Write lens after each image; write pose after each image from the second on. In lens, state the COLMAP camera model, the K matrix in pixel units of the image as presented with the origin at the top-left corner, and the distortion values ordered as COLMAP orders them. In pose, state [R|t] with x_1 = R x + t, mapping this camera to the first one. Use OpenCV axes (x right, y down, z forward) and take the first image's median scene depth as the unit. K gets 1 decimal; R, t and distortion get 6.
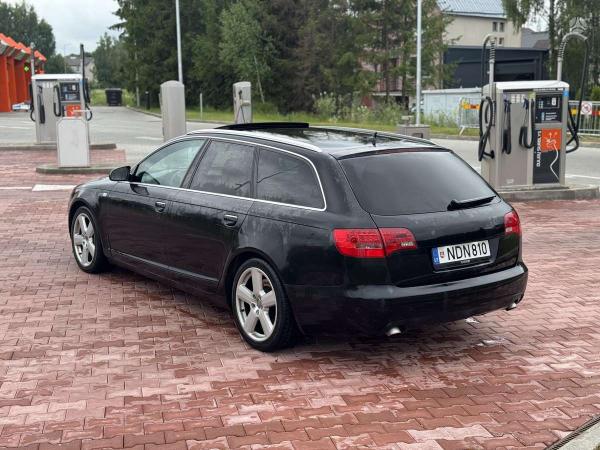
lens RADIAL K [[738.1, 0, 265.3], [0, 738.1, 225.1], [0, 0, 1]] dist [0.162911, -0.237060]
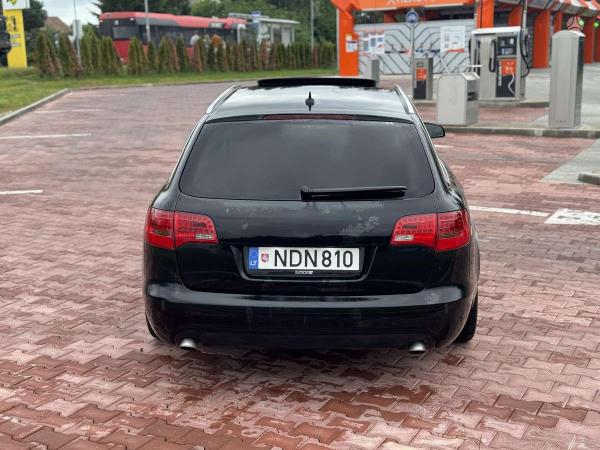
lens RADIAL K [[738.1, 0, 265.3], [0, 738.1, 225.1], [0, 0, 1]] dist [0.162911, -0.237060]
pose [[0.815369, 0.129028, -0.564381, 0.624788], [-0.097145, 0.991519, 0.086333, -0.054408], [0.570734, -0.015566, 0.820988, 0.375213]]
